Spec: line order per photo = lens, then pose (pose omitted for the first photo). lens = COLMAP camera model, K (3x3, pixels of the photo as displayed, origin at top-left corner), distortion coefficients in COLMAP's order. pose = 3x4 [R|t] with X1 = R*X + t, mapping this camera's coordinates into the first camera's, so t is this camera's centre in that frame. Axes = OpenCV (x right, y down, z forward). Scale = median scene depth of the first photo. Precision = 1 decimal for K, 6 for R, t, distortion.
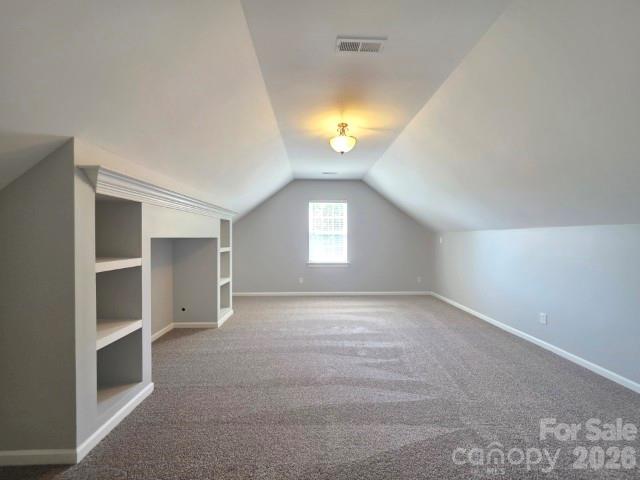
lens RADIAL K [[258.7, 0, 321.4], [0, 258.7, 239.7], [0, 0, 1]] dist [-0.000172, 0.000062]
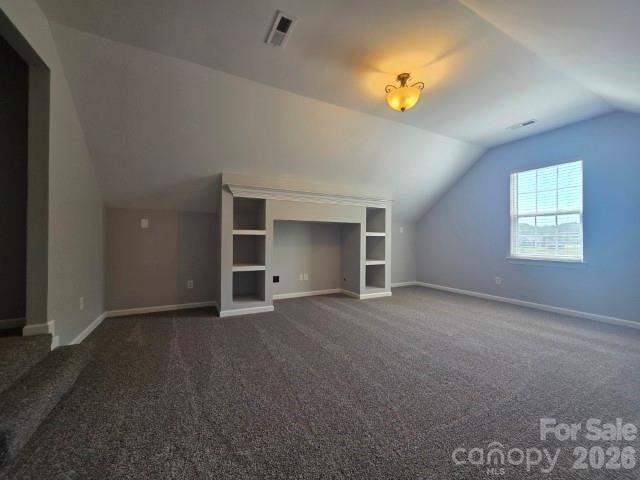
lens RADIAL K [[258.7, 0, 321.4], [0, 258.7, 239.7], [0, 0, 1]] dist [-0.000172, 0.000062]
pose [[0.435622, 0.003467, -0.900123, 0.794263], [-0.012026, 0.999926, -0.001969, 0.098459], [0.900049, 0.011683, 0.435631, 0.438175]]
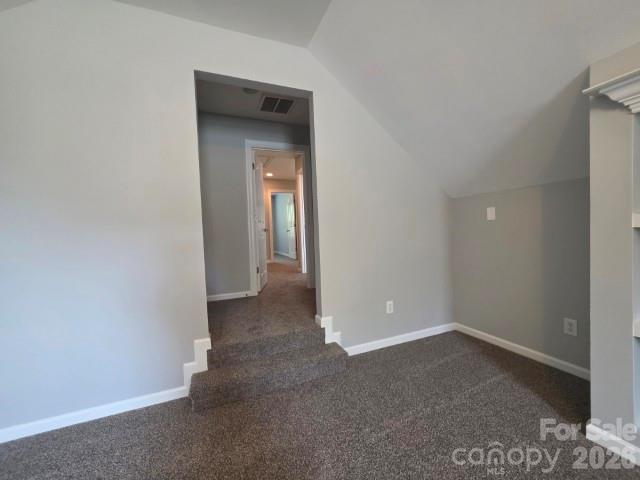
lens RADIAL K [[258.7, 0, 321.4], [0, 258.7, 239.7], [0, 0, 1]] dist [-0.000172, 0.000062]
pose [[-0.939611, 0.049694, -0.338616, 0.103004], [0.039455, 0.998534, 0.037059, 0.059643], [0.339961, 0.021461, -0.940195, 0.824323]]
